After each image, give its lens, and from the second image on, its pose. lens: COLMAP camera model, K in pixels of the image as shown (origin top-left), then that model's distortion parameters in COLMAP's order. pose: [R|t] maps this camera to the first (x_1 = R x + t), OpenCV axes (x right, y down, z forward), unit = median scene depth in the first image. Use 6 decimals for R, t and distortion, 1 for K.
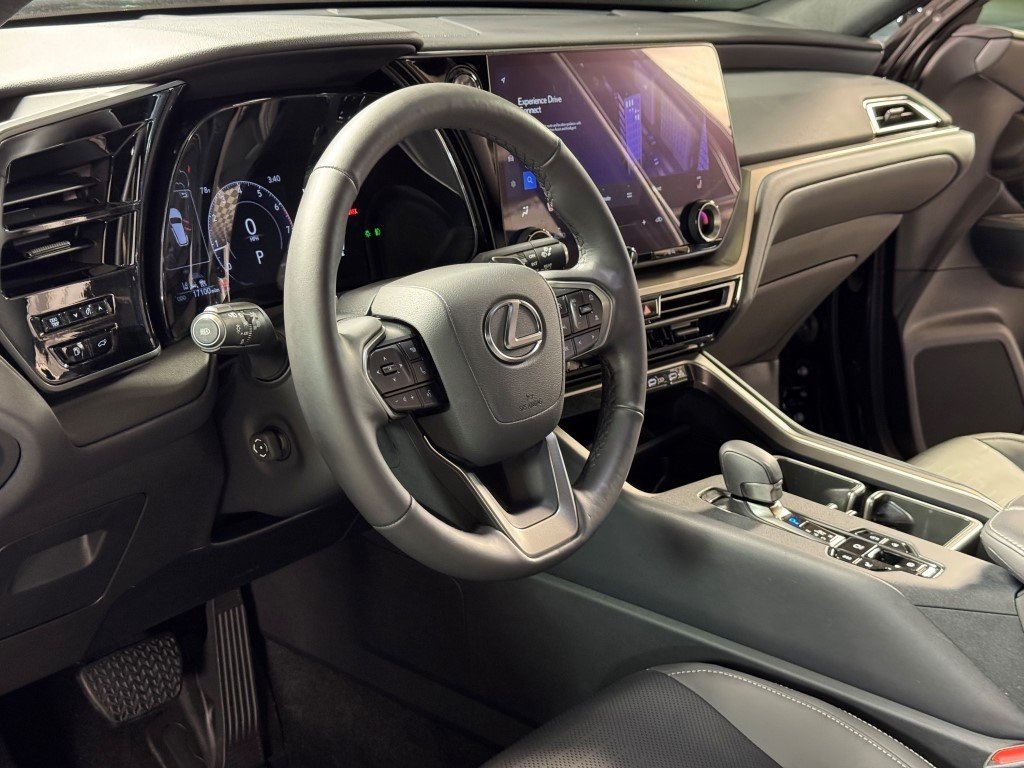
lens RADIAL K [[1454.9, 0, 503.7], [0, 1454.9, 380.9], [0, 0, 1]] dist [0.143362, 0.000000]
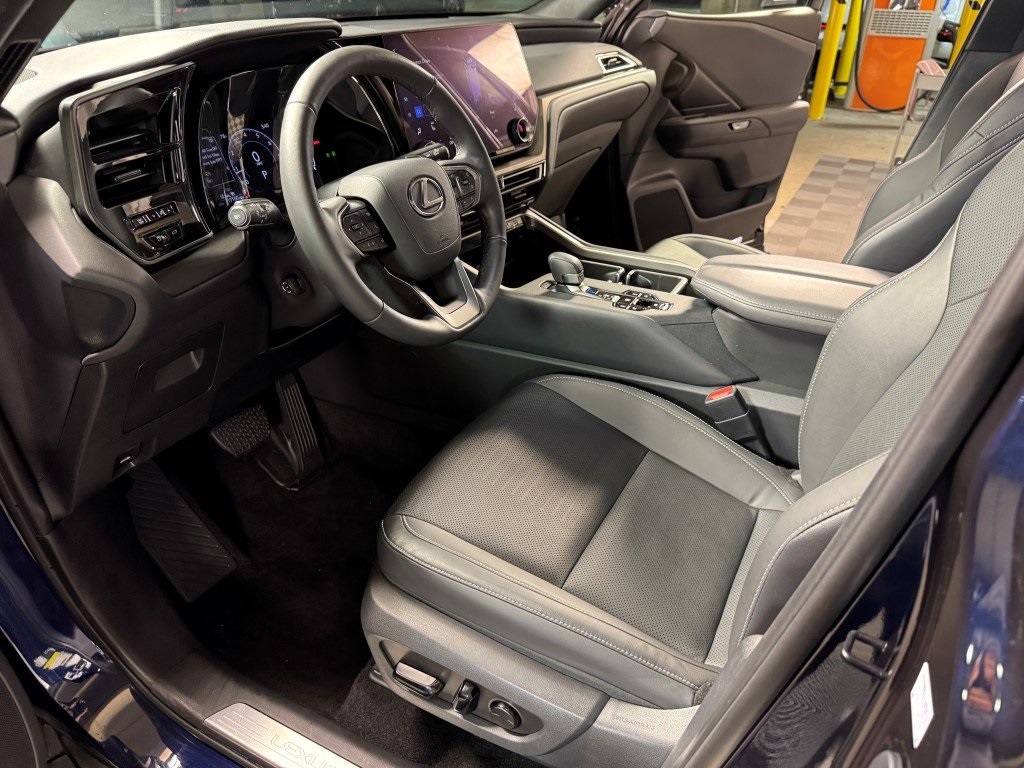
lens RADIAL K [[732.6, 0, 514.3], [0, 732.6, 392.4], [0, 0, 1]] dist [0.042698, -0.078727]
pose [[0.982297, -0.154974, 0.105240, -0.014896], [0.132181, 0.971487, 0.196828, 0.026156], [-0.132742, -0.179432, 0.974774, 0.101020]]
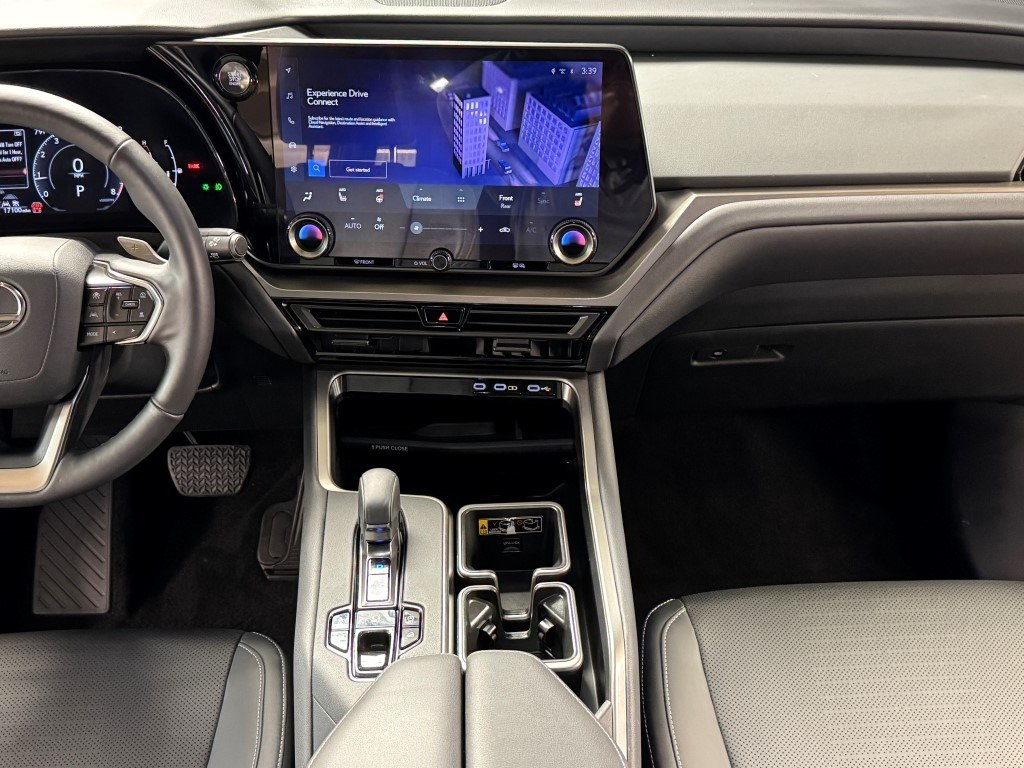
lens RADIAL K [[1226.4, 0, 516.2], [0, 1226.4, 381.1], [0, 0, 1]] dist [0.082704, 0.000000]
pose [[0.637662, 0.318964, -0.701176, 0.829037], [-0.192965, 0.947365, 0.255469, -0.261473], [0.745755, -0.027600, 0.665648, 0.540039]]
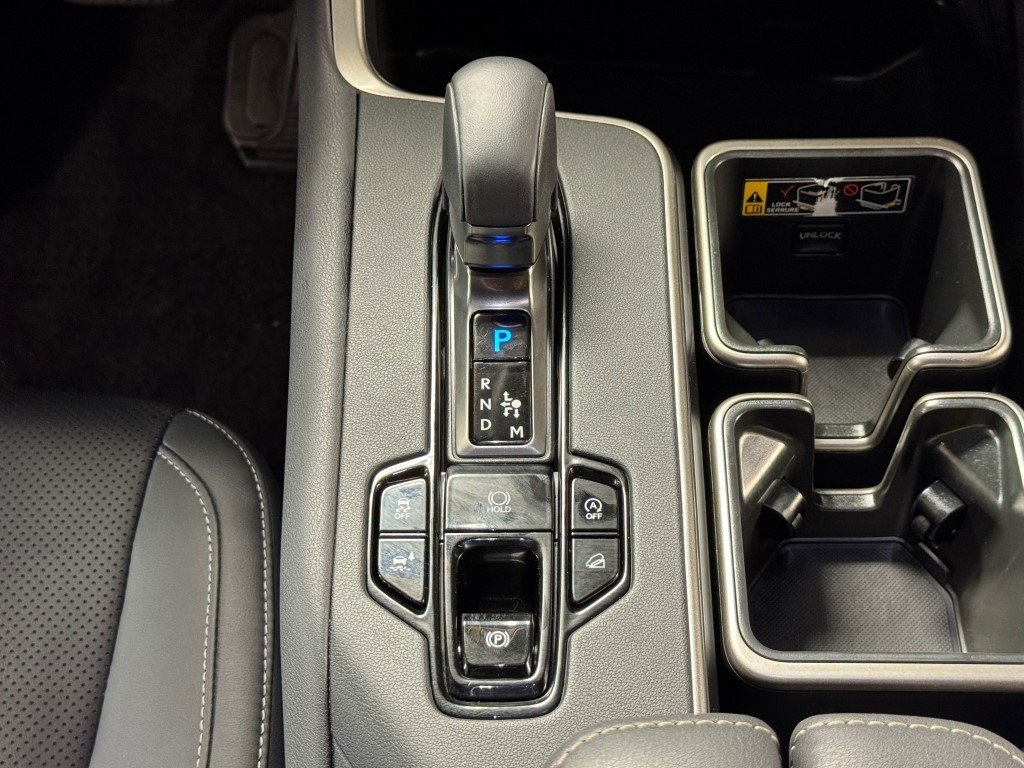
lens RADIAL K [[1575.9, 0, 514.8], [0, 1575.9, 383.7], [0, 0, 1]] dist [0.109602, 0.000000]
pose [[0.591079, 0.583866, -0.556531, 0.442811], [-0.196772, 0.773488, 0.602492, -0.138977], [0.782244, -0.246611, 0.572081, 0.802986]]
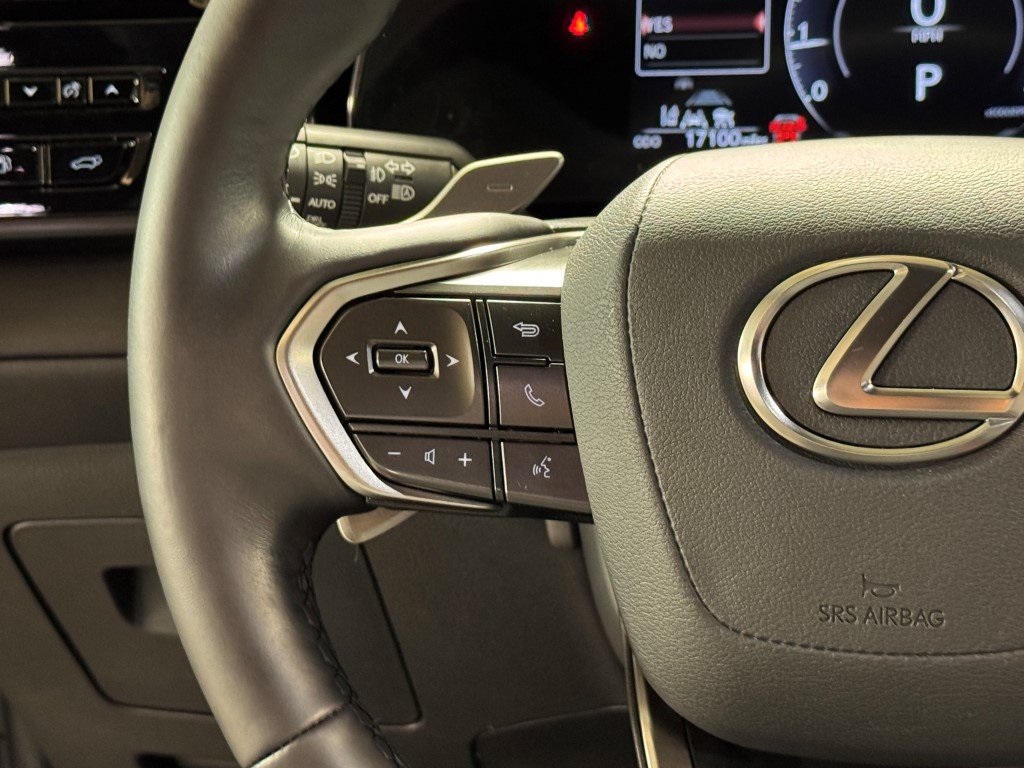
lens RADIAL K [[2130.2, 0, 481.0], [0, 2130.2, 381.0], [0, 0, 1]] dist [0.139973, 0.000000]
pose [[0.448949, 0.224974, -0.864772, 0.289795], [-0.211194, 0.967082, 0.141948, -0.060418], [0.868240, 0.118908, 0.481684, 0.593277]]
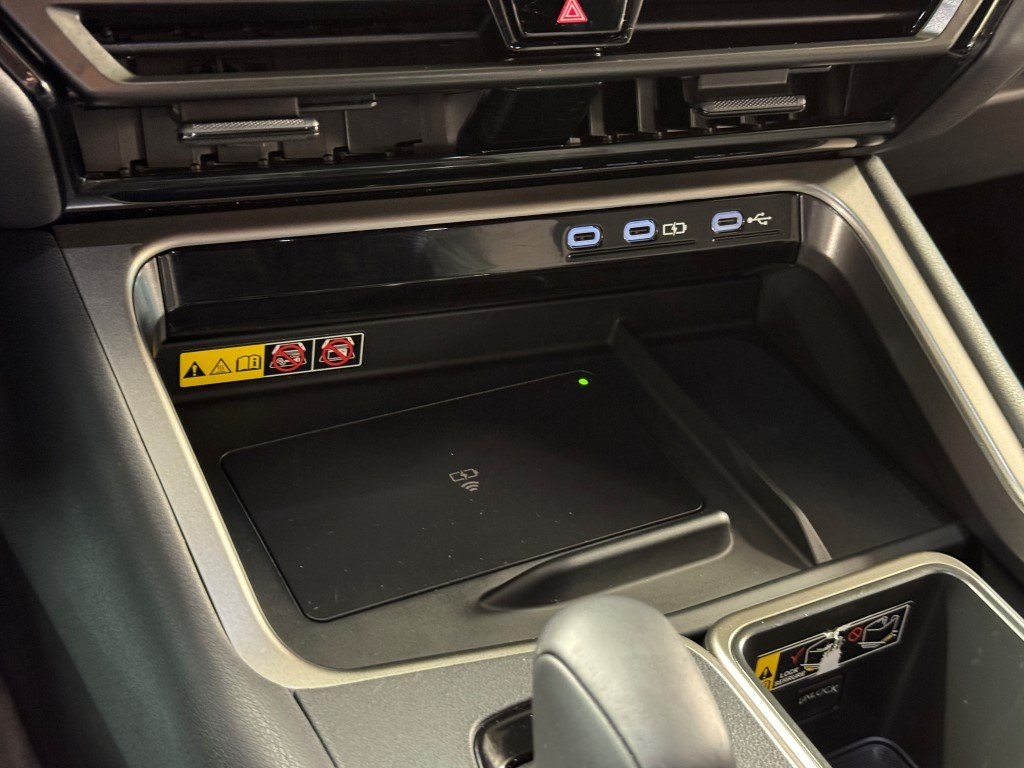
lens RADIAL K [[1454.9, 0, 505.5], [0, 1454.9, 388.0], [0, 0, 1]] dist [0.143362, 0.000000]
pose [[0.917799, 0.280493, -0.281012, 0.211992], [-0.192671, 0.933479, 0.302480, -0.072256], [0.347163, -0.223473, 0.910790, 0.810709]]
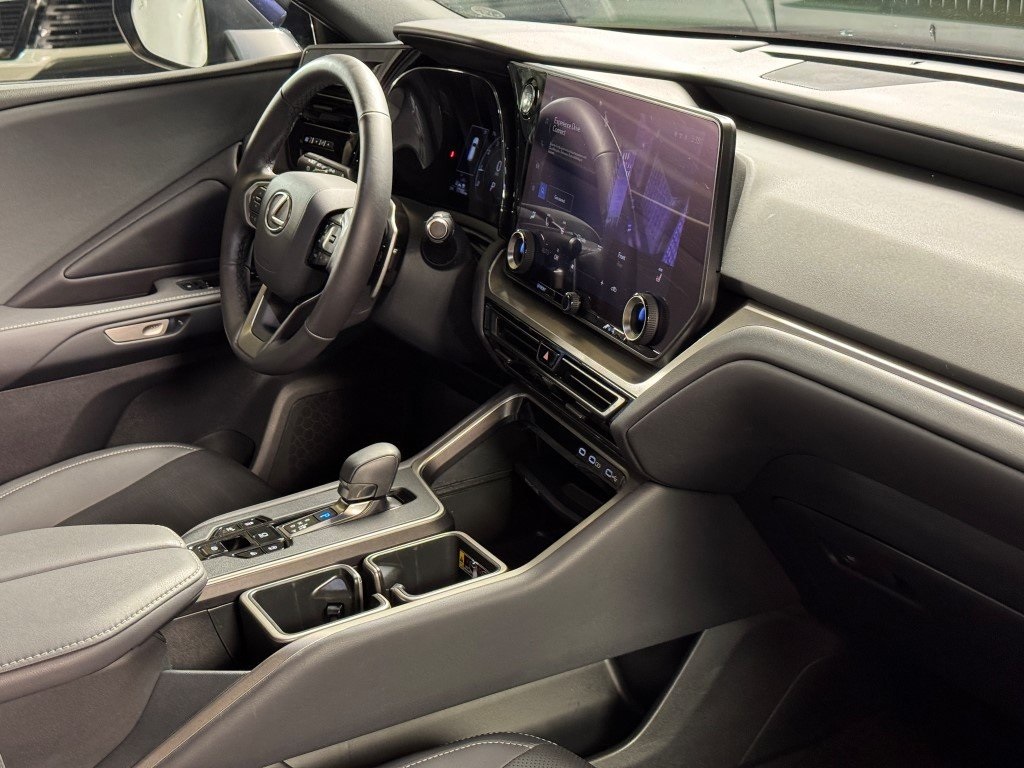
lens RADIAL K [[1454.9, 0, 512.2], [0, 1454.9, 377.4], [0, 0, 1]] dist [0.143362, 0.000000]
pose [[-0.381349, 0.248829, -0.890313, 1.099469], [-0.303225, 0.876138, 0.374748, -0.443249], [0.873286, 0.412875, -0.258663, 1.398627]]
